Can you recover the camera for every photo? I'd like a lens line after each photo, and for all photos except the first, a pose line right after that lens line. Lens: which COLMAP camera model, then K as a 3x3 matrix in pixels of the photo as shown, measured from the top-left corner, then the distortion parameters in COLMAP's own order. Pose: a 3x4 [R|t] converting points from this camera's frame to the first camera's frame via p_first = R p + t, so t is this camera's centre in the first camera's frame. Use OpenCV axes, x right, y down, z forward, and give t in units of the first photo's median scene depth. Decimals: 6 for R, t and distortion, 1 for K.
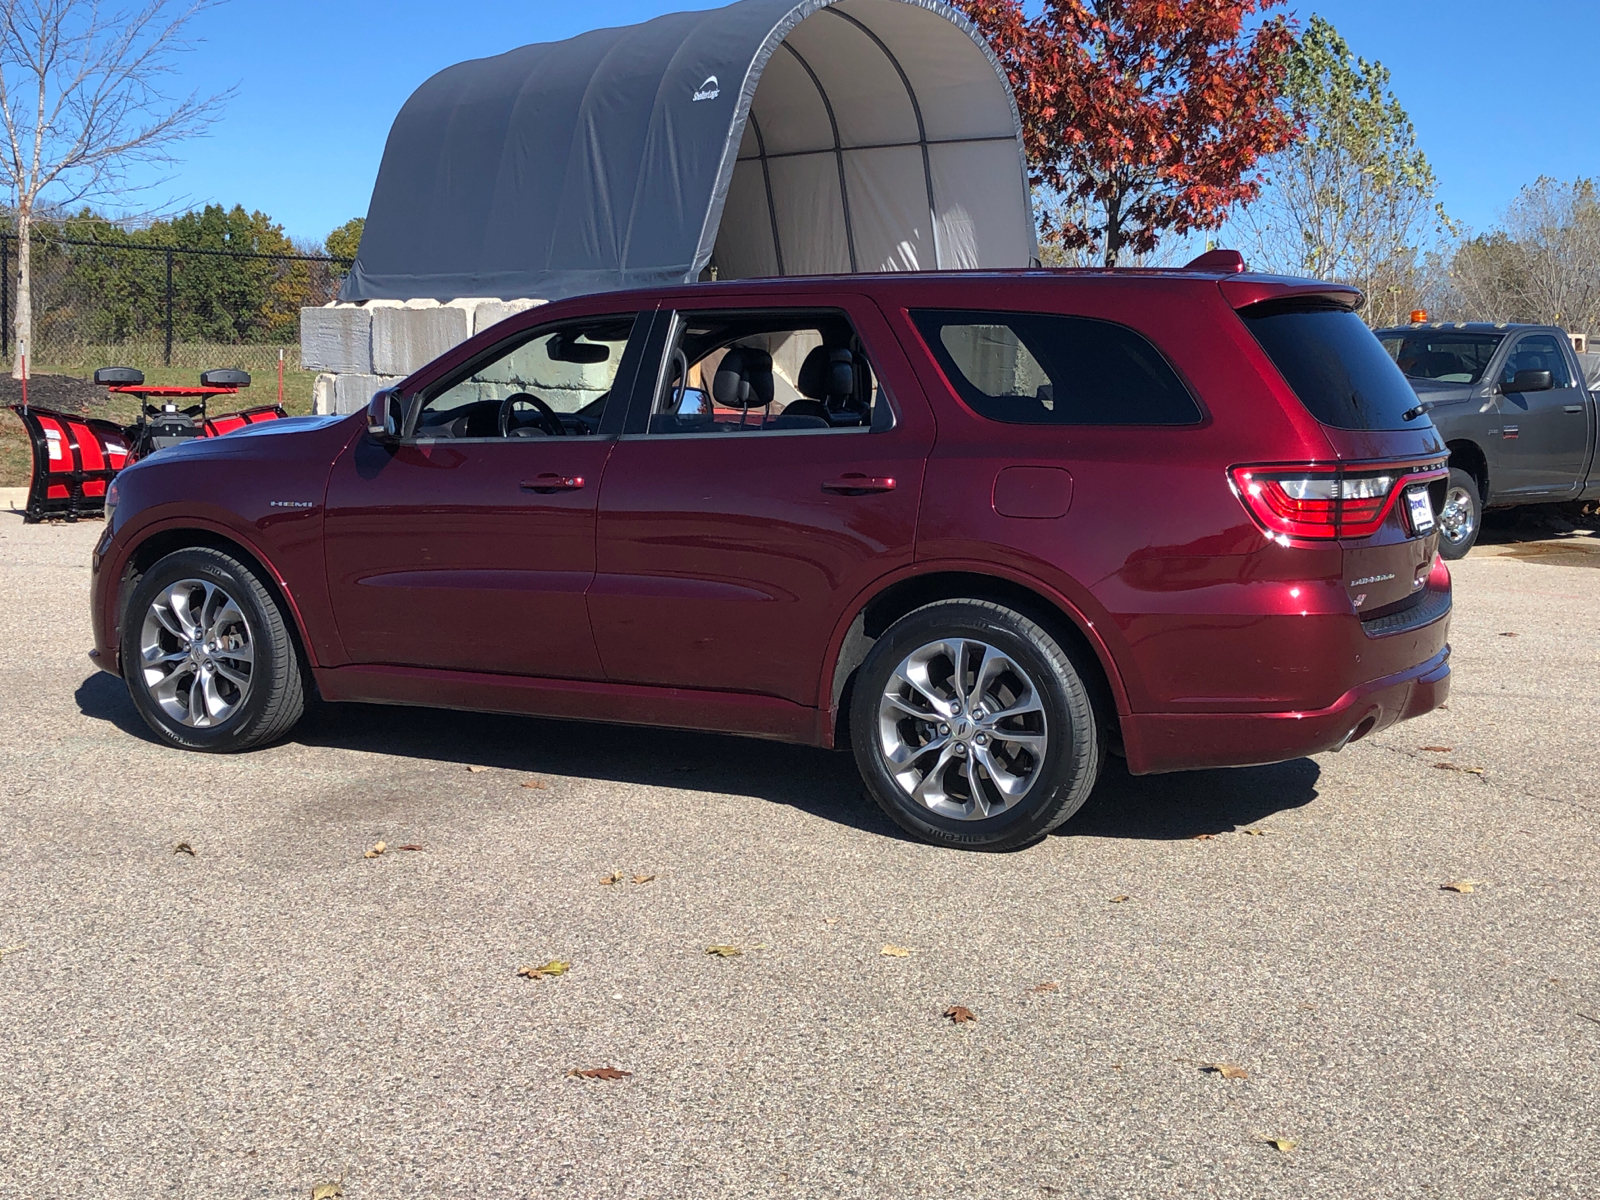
lens RADIAL K [[2078.9, 0, 791.3], [0, 2078.9, 611.2], [0, 0, 1]] dist [0.047240, 0.000000]
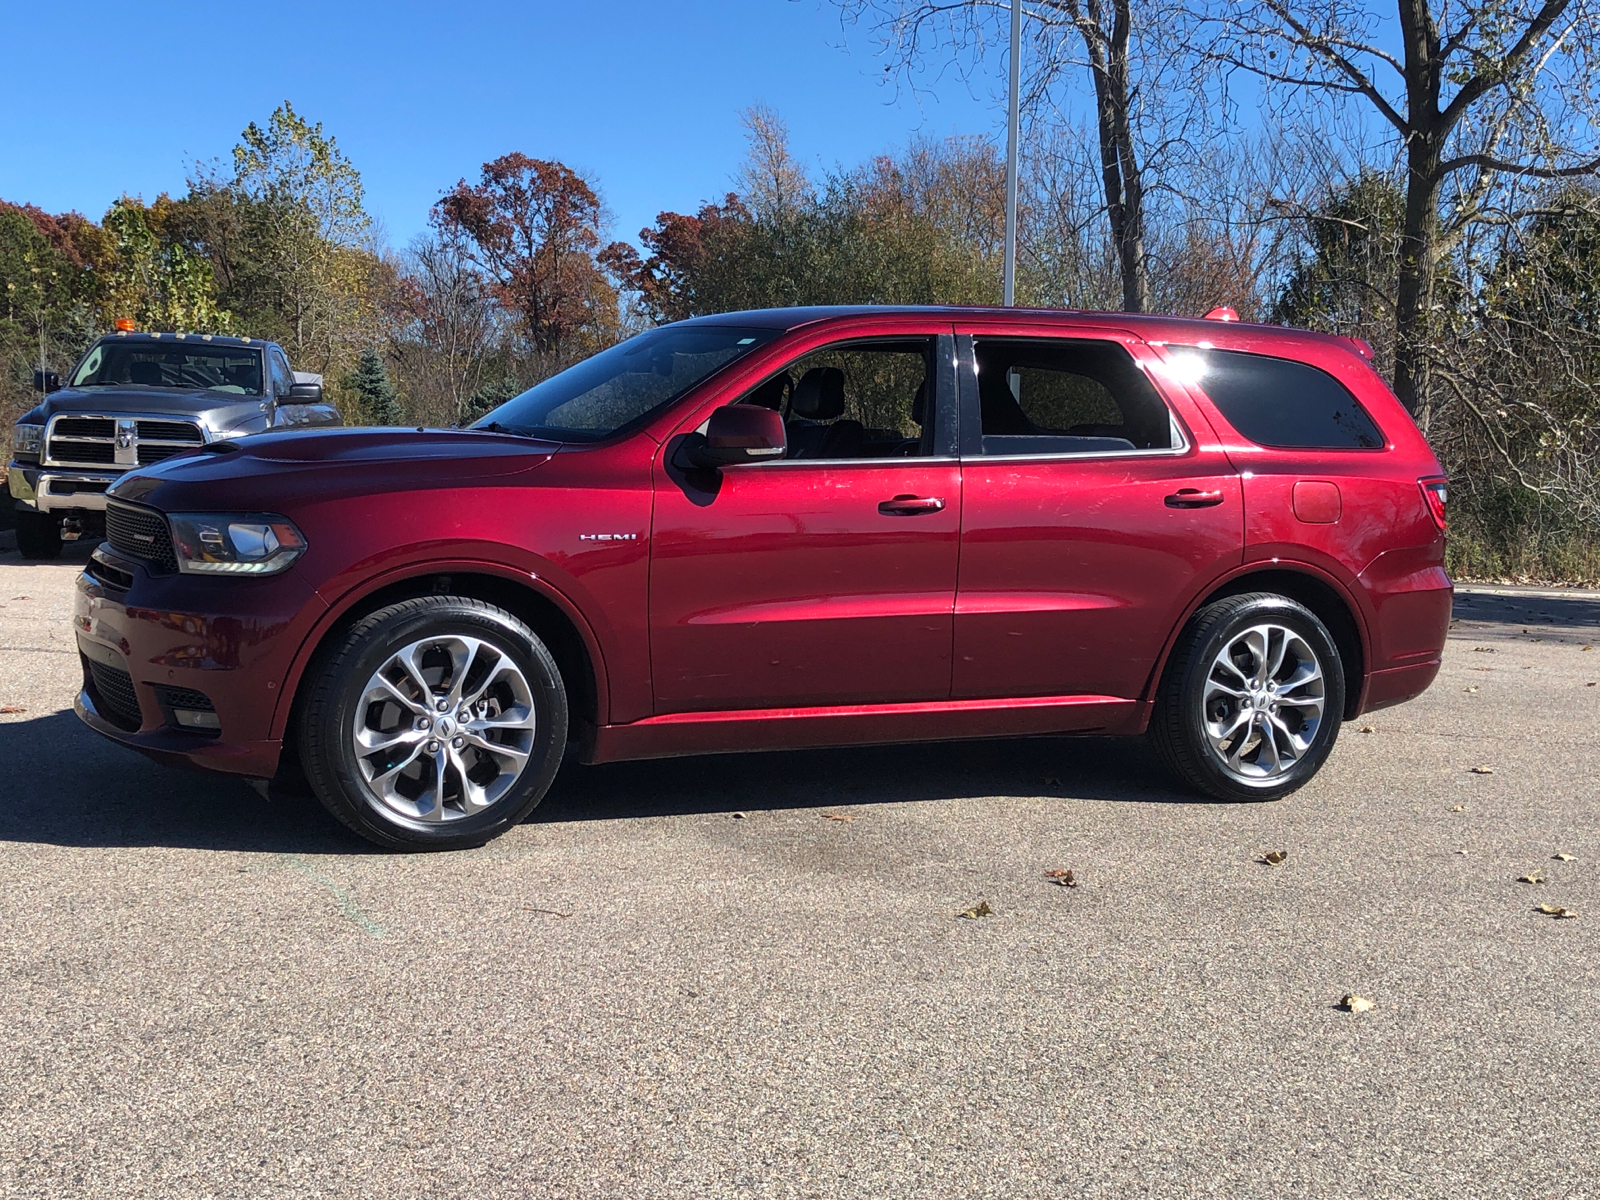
lens RADIAL K [[2078.9, 0, 795.6], [0, 2078.9, 601.4], [0, 0, 1]] dist [0.047240, 0.000000]
pose [[0.571127, -0.059557, 0.818699, -0.865846], [0.064006, 0.997559, 0.027918, -0.042385], [-0.818363, 0.036457, 0.573544, 0.437452]]
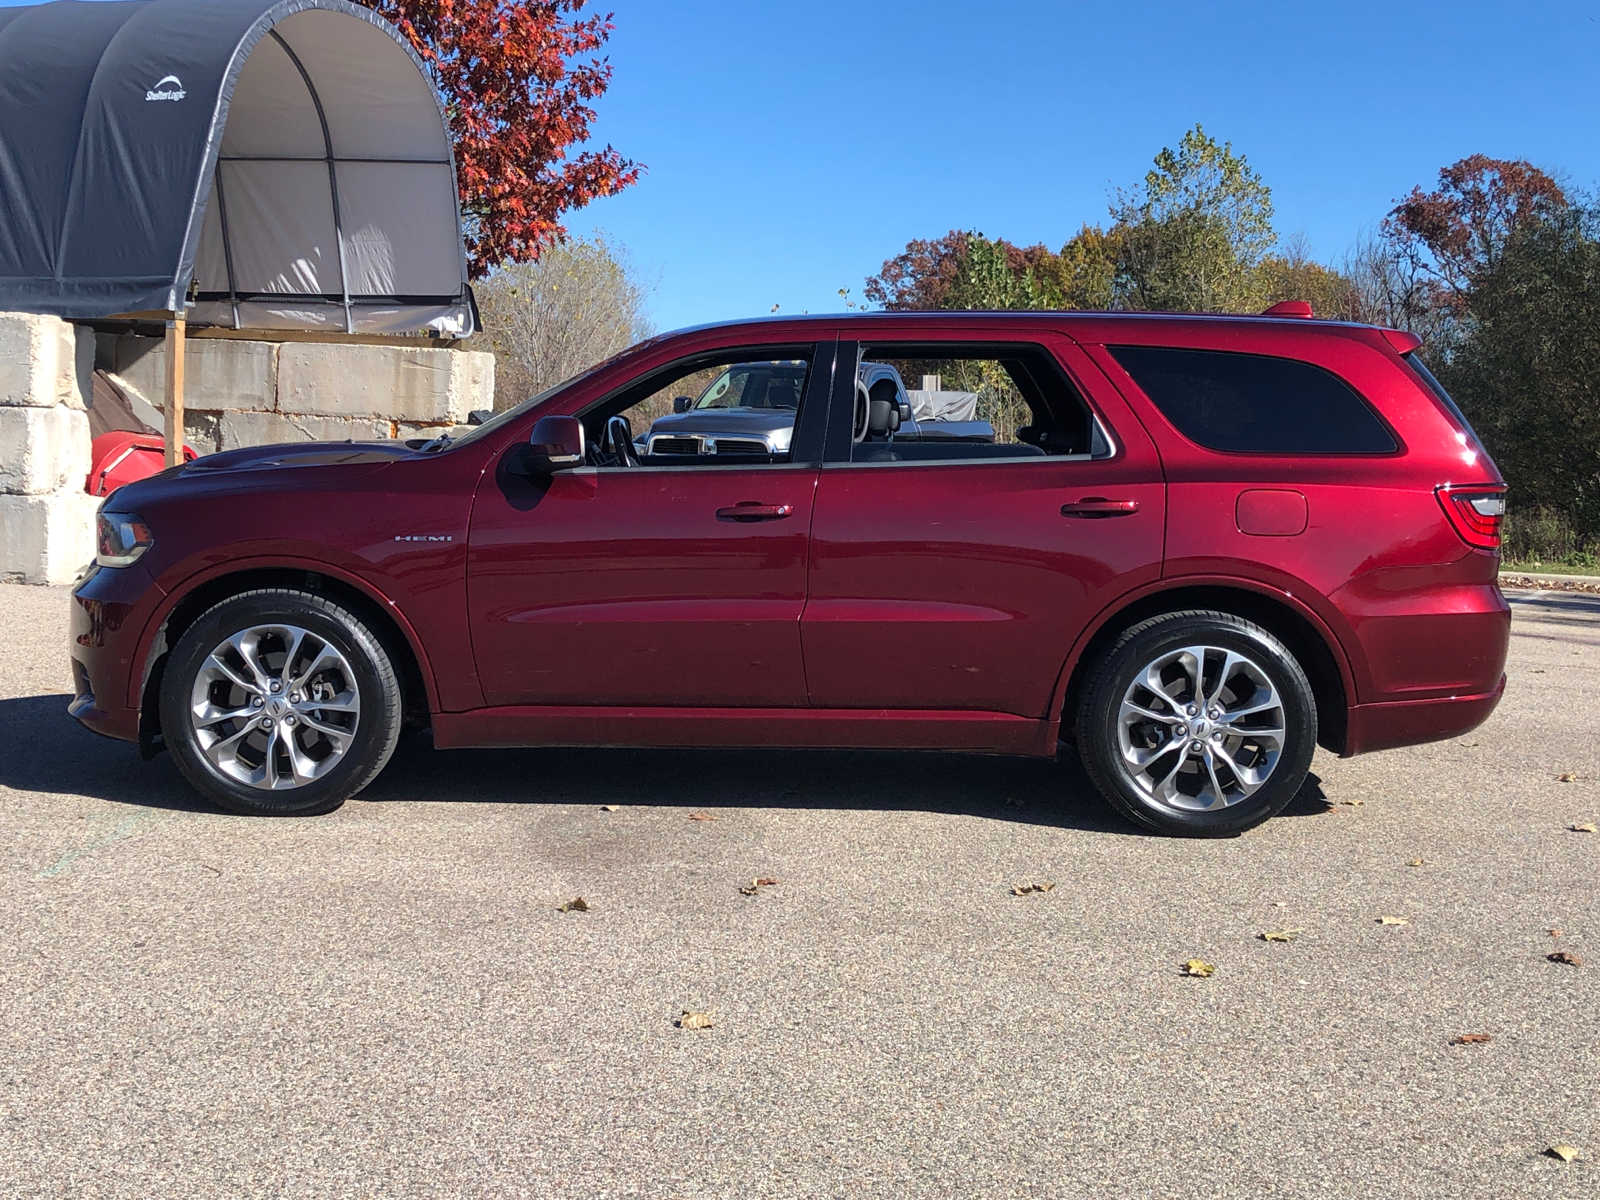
lens RADIAL K [[2078.9, 0, 796.5], [0, 2078.9, 596.6], [0, 0, 1]] dist [0.047240, 0.000000]
pose [[0.881187, -0.032976, 0.471616, -0.514046], [0.041541, 0.999107, -0.007758, -0.011158], [-0.470938, 0.026428, 0.881770, 0.105465]]
